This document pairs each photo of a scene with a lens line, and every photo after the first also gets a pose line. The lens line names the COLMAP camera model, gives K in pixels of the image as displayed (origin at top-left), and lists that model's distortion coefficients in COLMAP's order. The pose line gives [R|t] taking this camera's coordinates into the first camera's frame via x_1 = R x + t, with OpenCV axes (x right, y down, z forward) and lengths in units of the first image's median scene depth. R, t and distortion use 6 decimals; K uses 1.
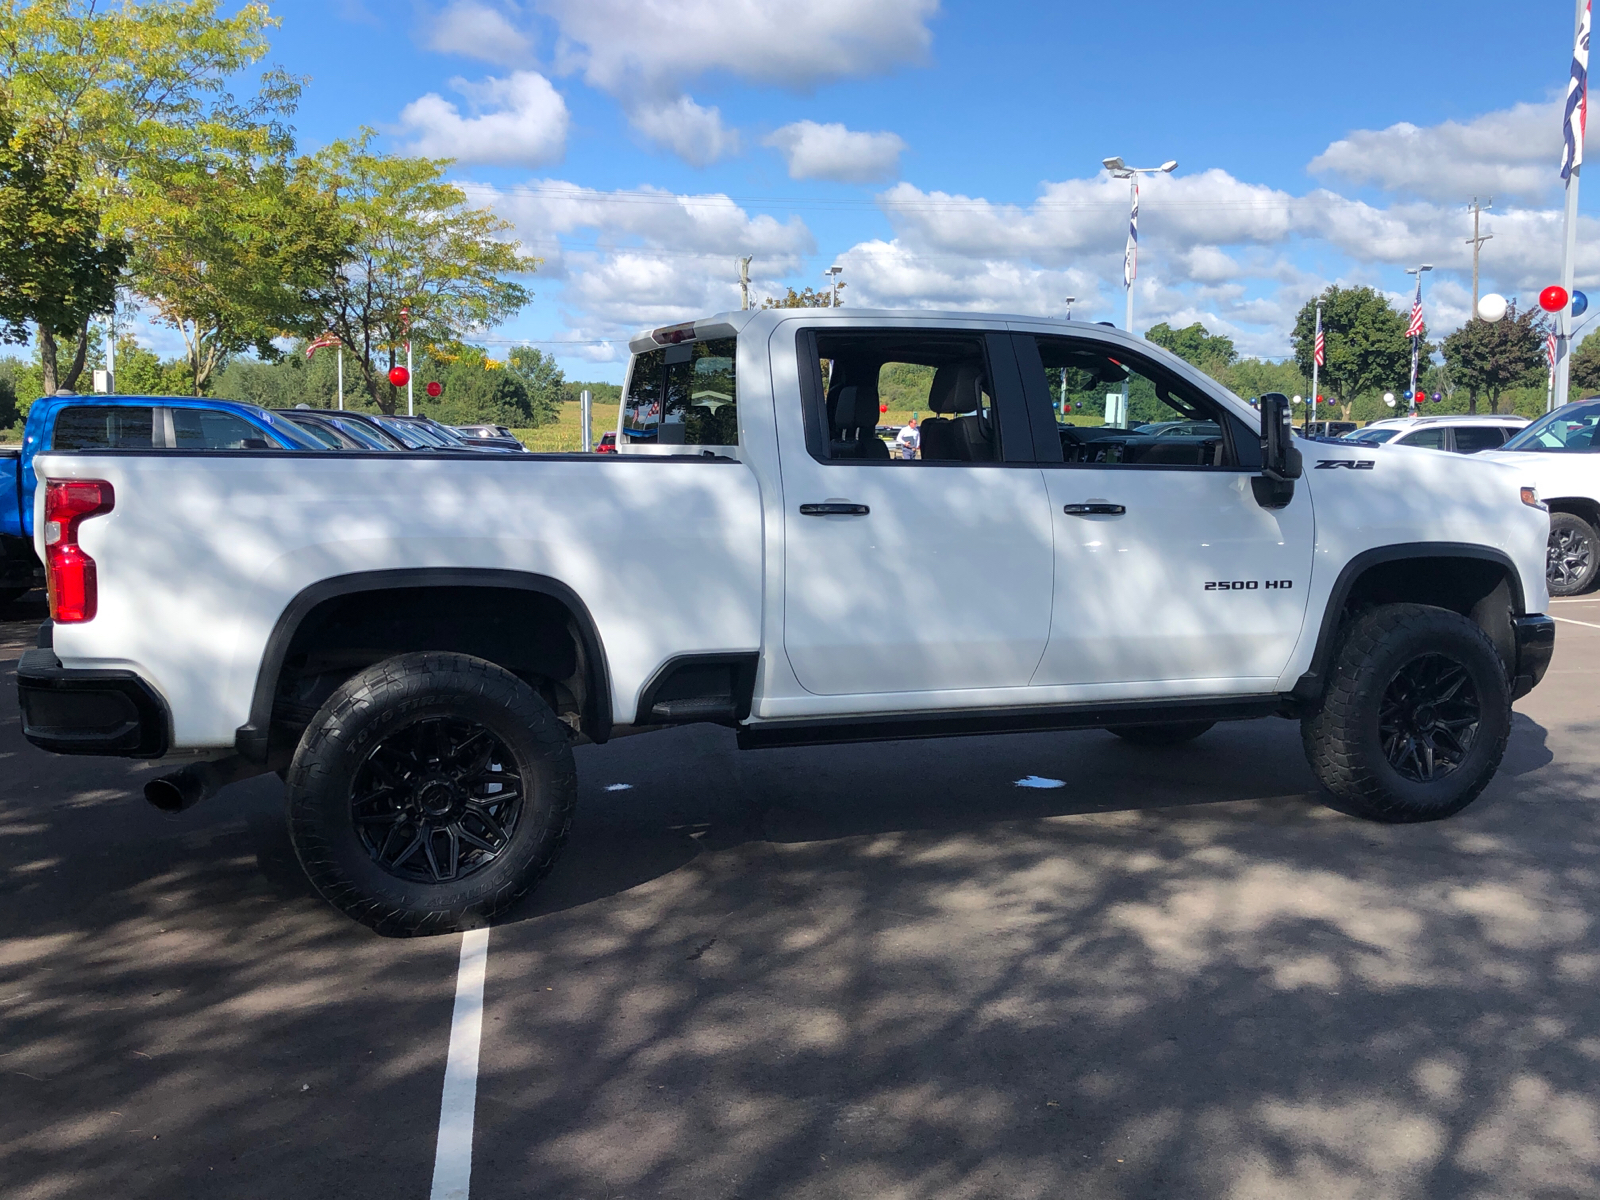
lens RADIAL K [[1584.6, 0, 802.6], [0, 1584.6, 611.9], [0, 0, 1]] dist [0.016757, 0.000000]
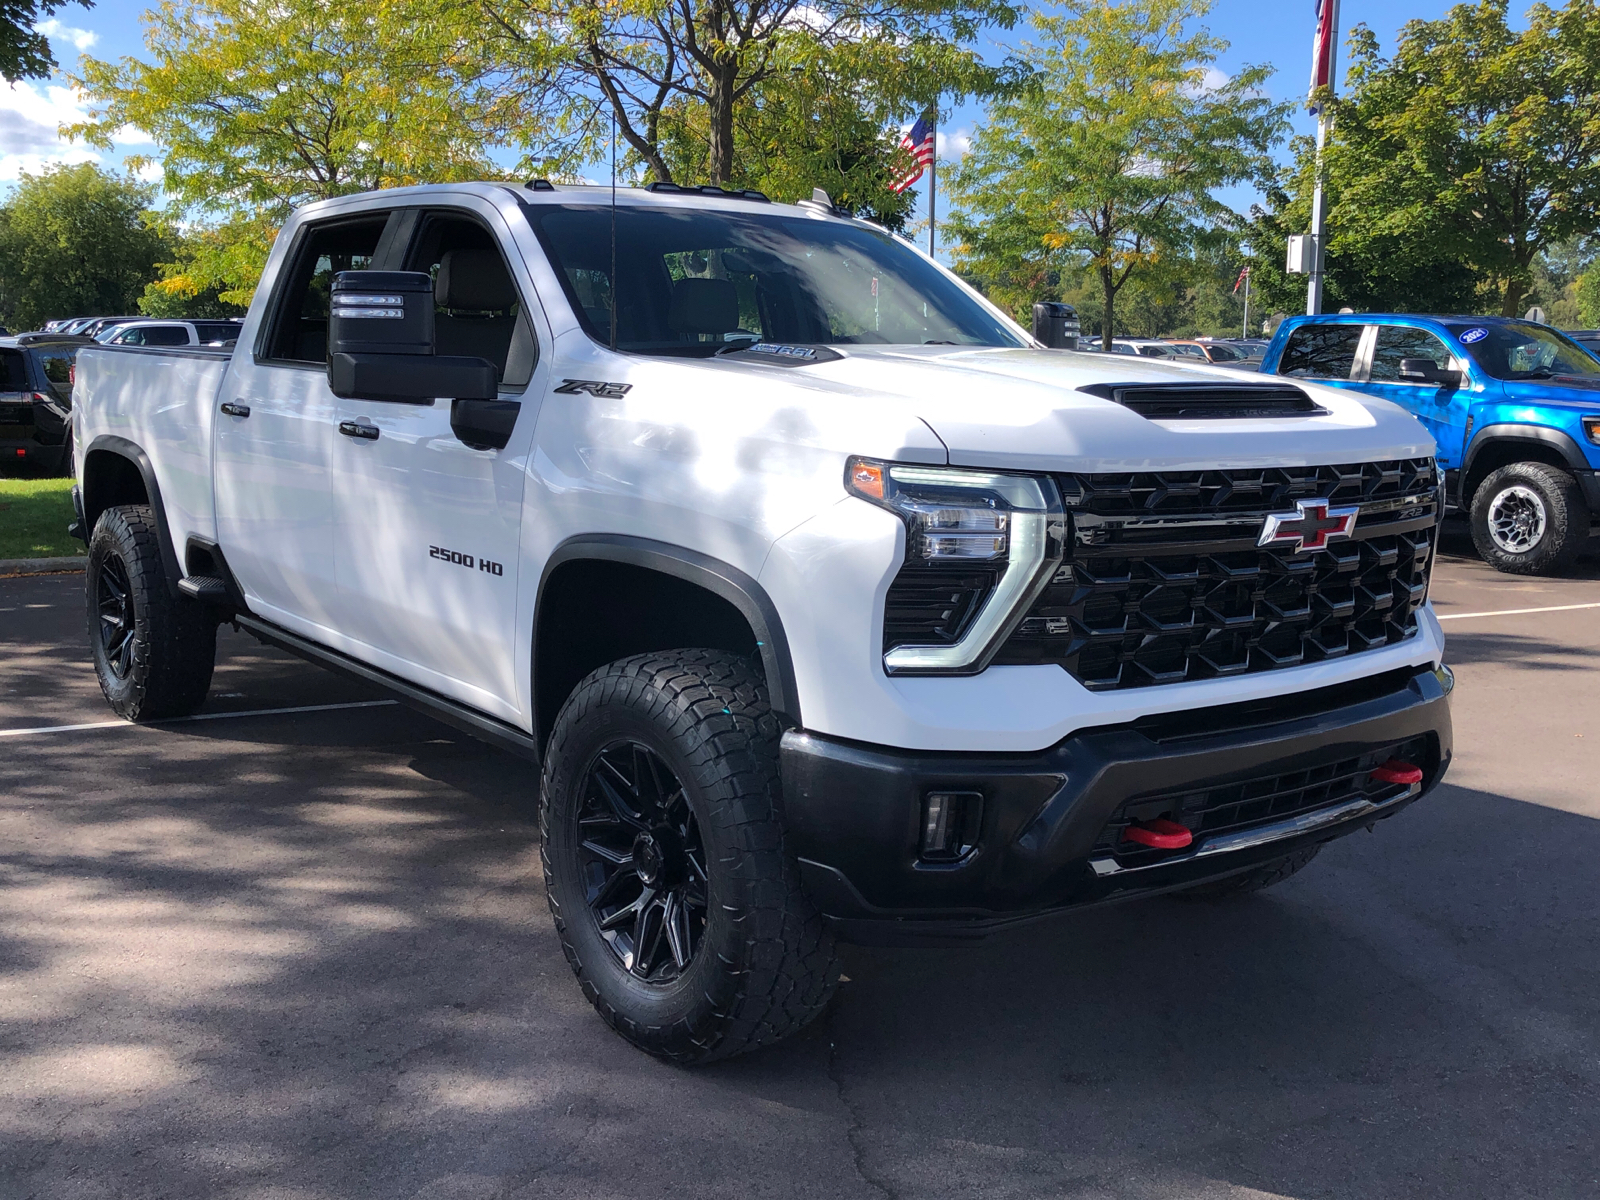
lens RADIAL K [[1584.6, 0, 806.6], [0, 1584.6, 600.9], [0, 0, 1]] dist [0.016757, 0.000000]
pose [[0.297193, 0.152333, -0.942587, 1.062714], [-0.120647, 0.985270, 0.121191, -0.109921], [0.947164, 0.077703, 0.311194, 1.032368]]
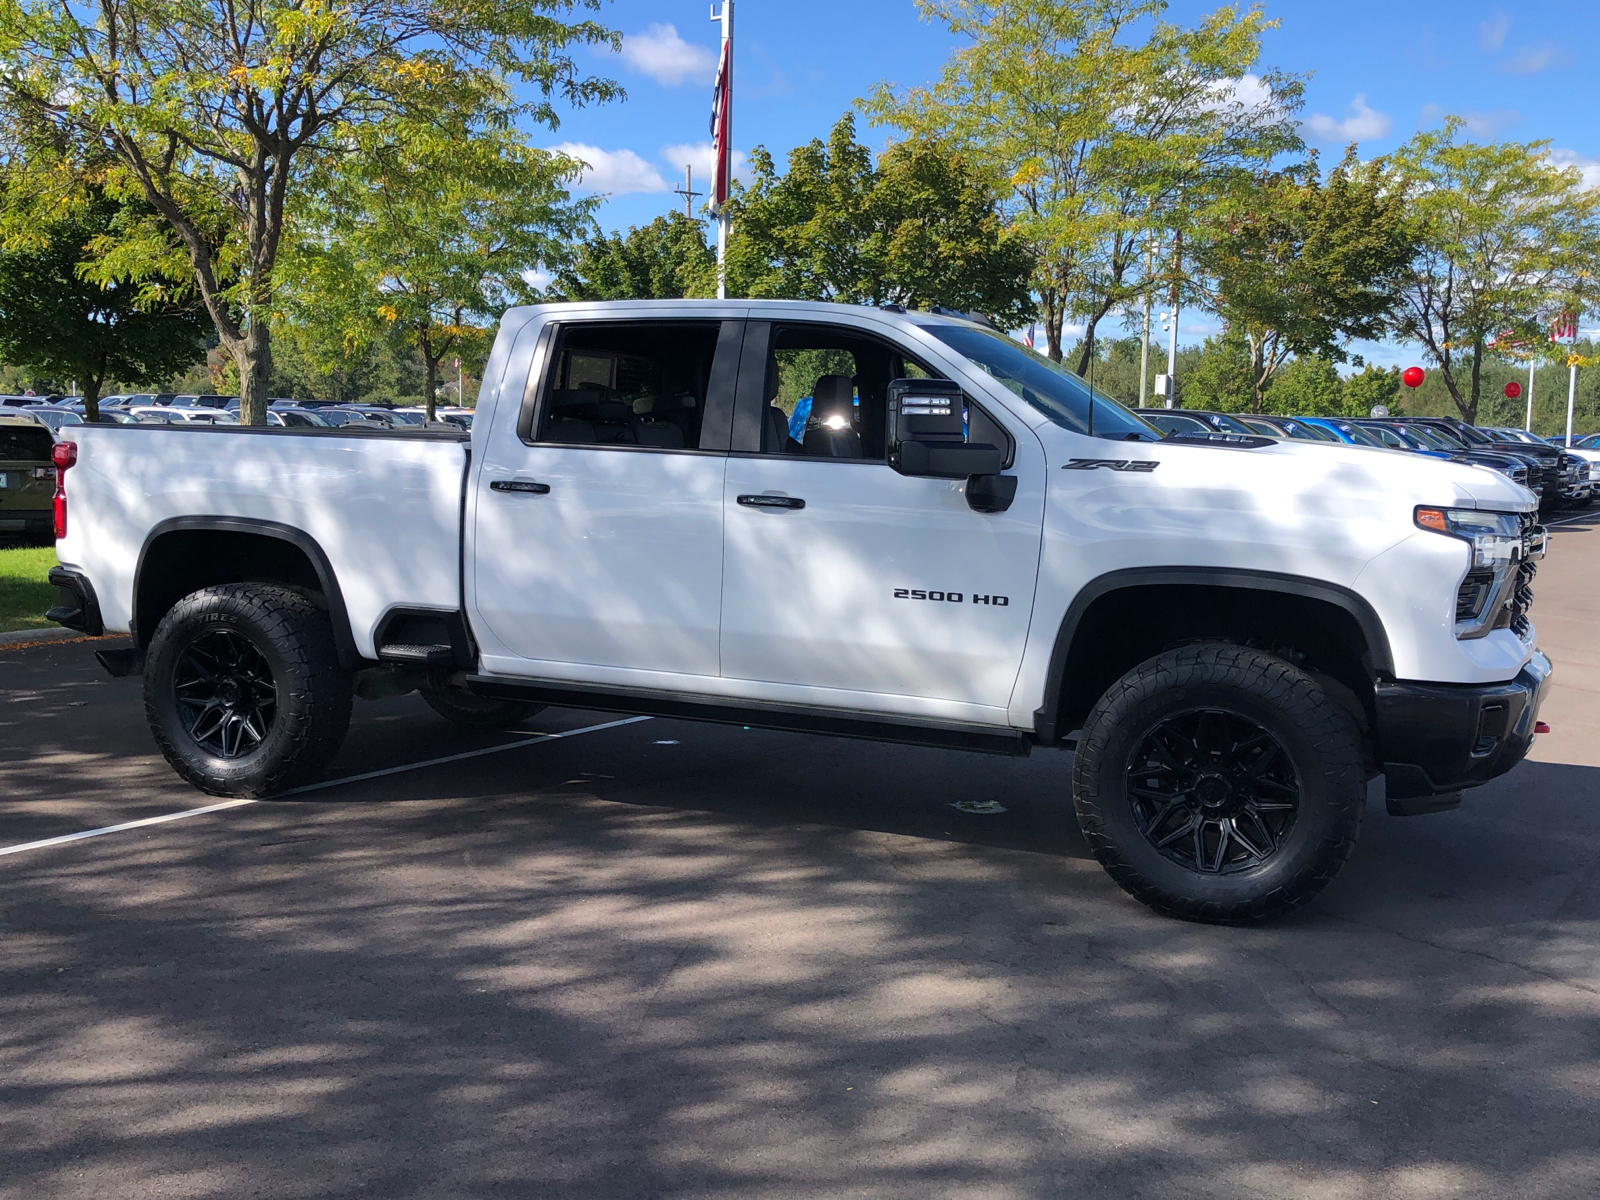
lens RADIAL K [[1584.6, 0, 795.0], [0, 1584.6, 585.7], [0, 0, 1]] dist [0.016757, 0.000000]
pose [[0.717790, 0.079725, -0.691680, 0.911525], [-0.094405, 0.995393, 0.016764, -0.032893], [0.689830, 0.053265, 0.722009, 0.341497]]
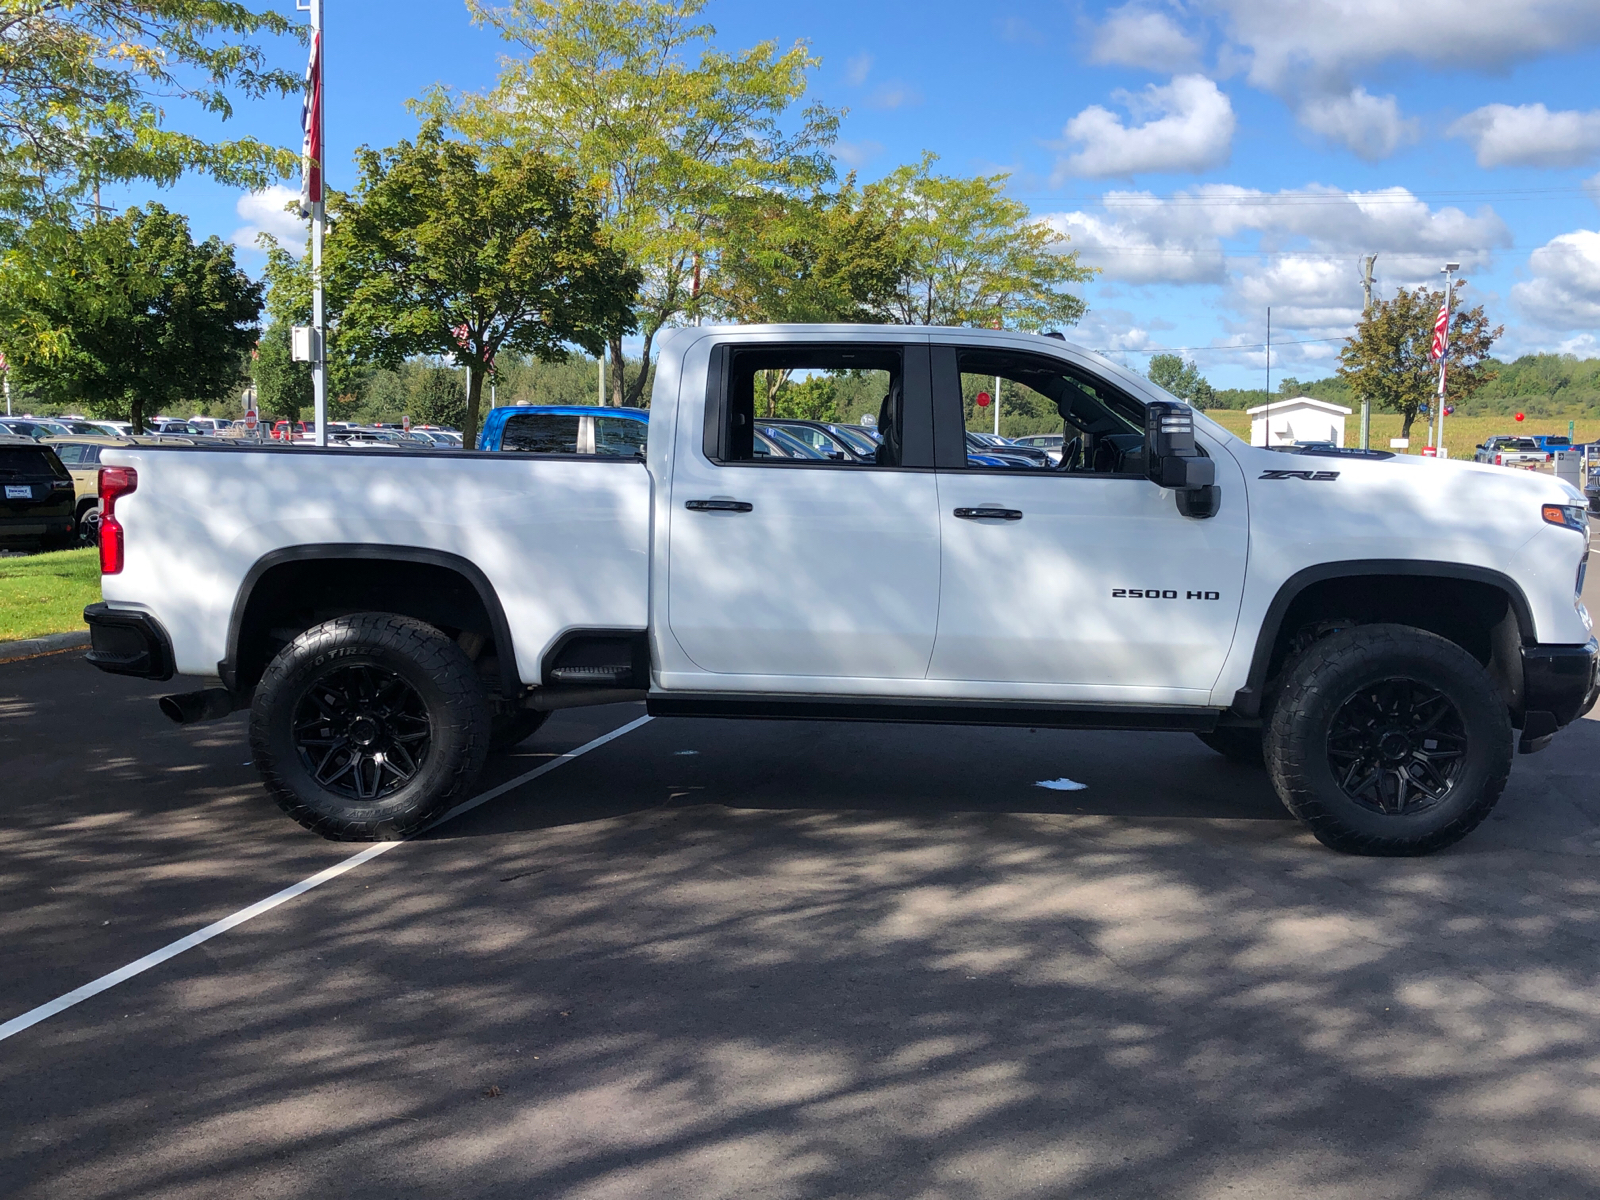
lens RADIAL K [[1584.6, 0, 803.8], [0, 1584.6, 609.3], [0, 0, 1]] dist [0.016757, 0.000000]
pose [[0.919390, 0.049544, -0.390215, 0.508832], [-0.052149, 0.998632, 0.003922, 0.000693], [0.389876, 0.016744, 0.920715, -0.002398]]
